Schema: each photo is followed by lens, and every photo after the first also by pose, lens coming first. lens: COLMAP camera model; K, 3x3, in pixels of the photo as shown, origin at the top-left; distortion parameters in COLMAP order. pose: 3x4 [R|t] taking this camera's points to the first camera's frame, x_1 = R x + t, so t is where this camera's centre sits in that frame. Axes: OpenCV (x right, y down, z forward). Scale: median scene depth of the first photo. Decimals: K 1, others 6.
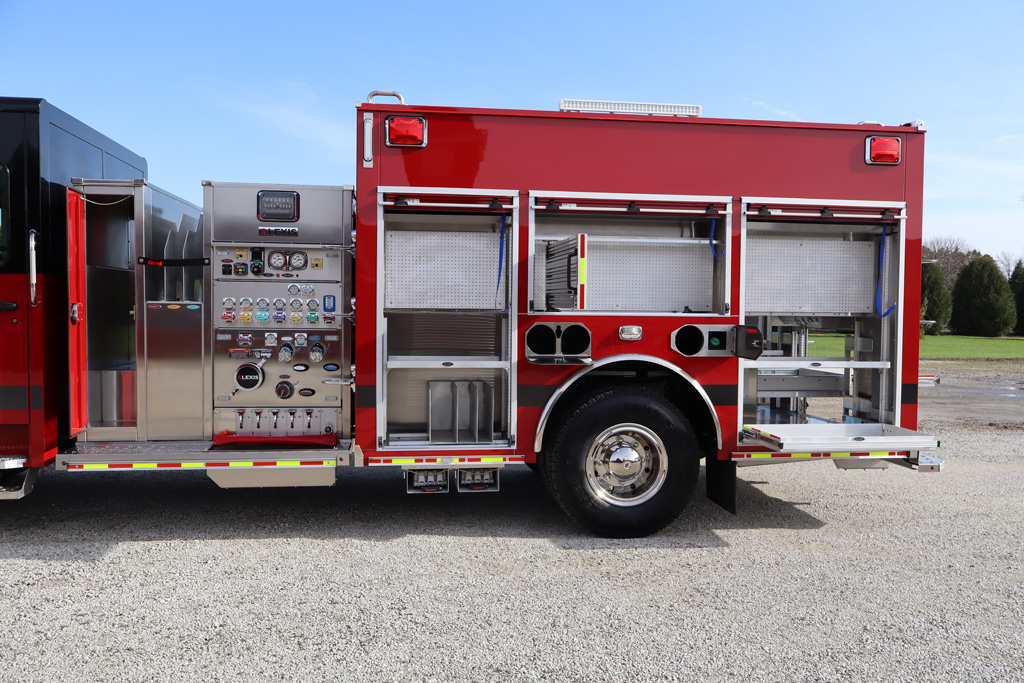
lens RADIAL K [[840.3, 0, 513.4], [0, 840.3, 336.4], [0, 0, 1]] dist [-0.015855, 0.020454]
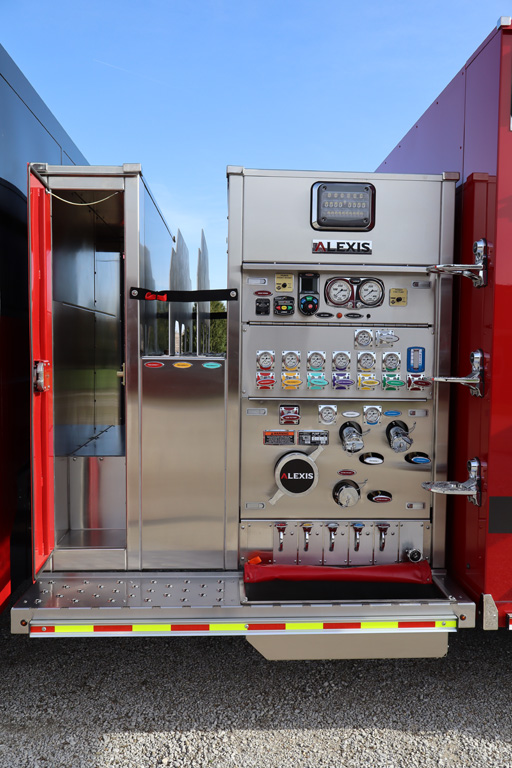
lens RADIAL K [[630.3, 0, 259.8], [0, 630.3, 385.0], [0, 0, 1]] dist [-0.015855, 0.020454]
pose [[0.996066, 0.002515, -0.088581, -0.299796], [-0.001298, 0.999904, 0.013797, -0.026452], [0.088607, -0.013628, 0.995973, 0.517707]]
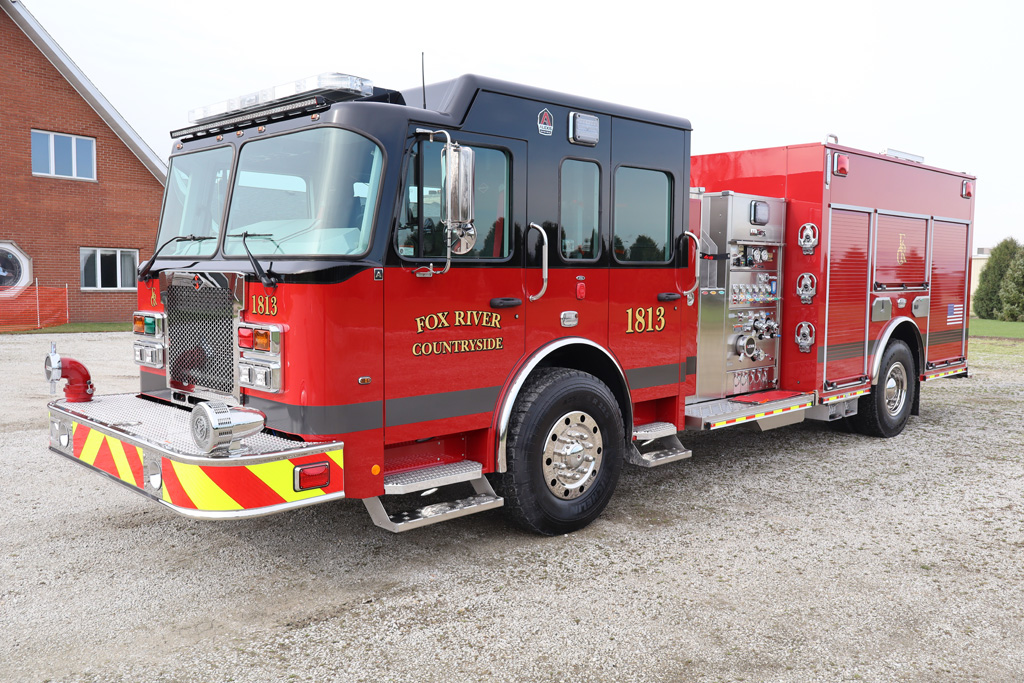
lens RADIAL K [[879.5, 0, 513.1], [0, 879.5, 340.9], [0, 0, 1]] dist [-0.009835, 0.003403]
pose [[0.798063, -0.056655, 0.599904, -1.403818], [0.028296, 0.997995, 0.056607, -0.045498], [-0.601909, -0.028201, 0.798067, 0.140758]]
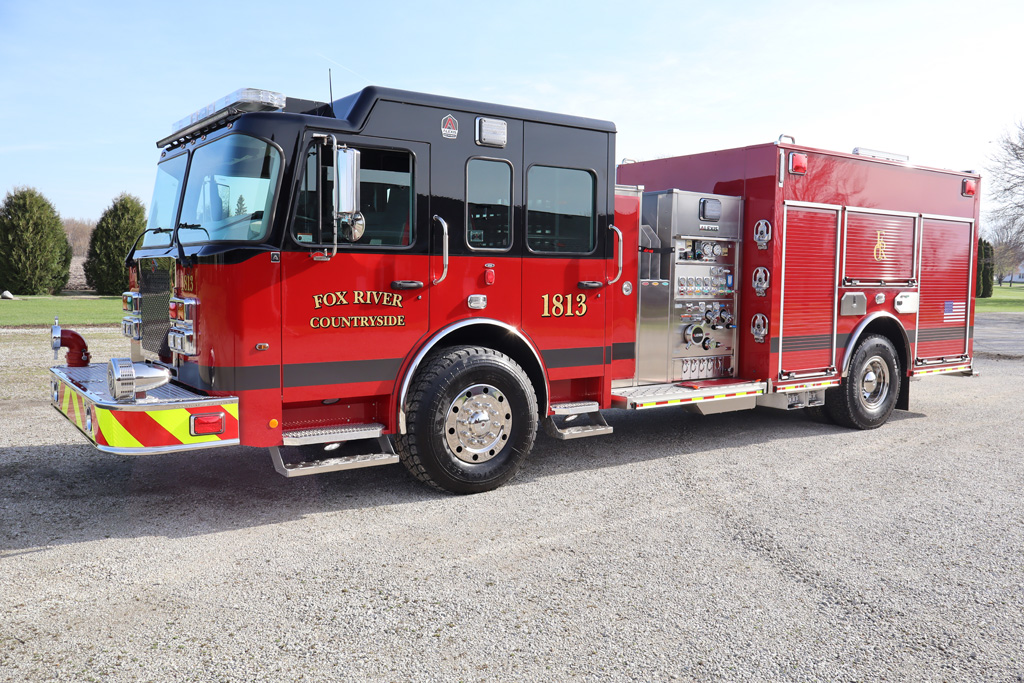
lens RADIAL K [[840.3, 0, 510.5], [0, 840.3, 343.0], [0, 0, 1]] dist [-0.015855, 0.020454]
pose [[0.881541, -0.040636, 0.470355, -1.221154], [0.021212, 0.998692, 0.046525, -0.008343], [-0.471630, -0.031037, 0.881250, -0.064768]]
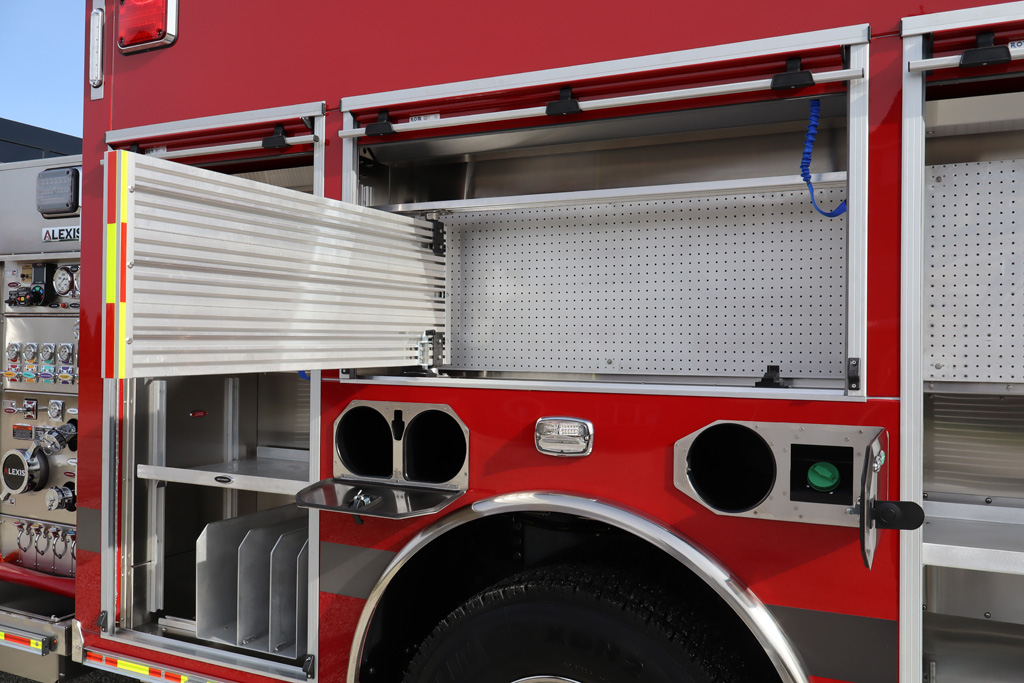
lens RADIAL K [[840.3, 0, 517.7], [0, 840.3, 339.4], [0, 0, 1]] dist [-0.015855, 0.020454]
pose [[0.837833, -0.002837, -0.545920, 0.326256], [-0.022800, 0.998932, -0.040183, -0.031795], [0.545451, 0.046114, 0.836873, 0.676041]]
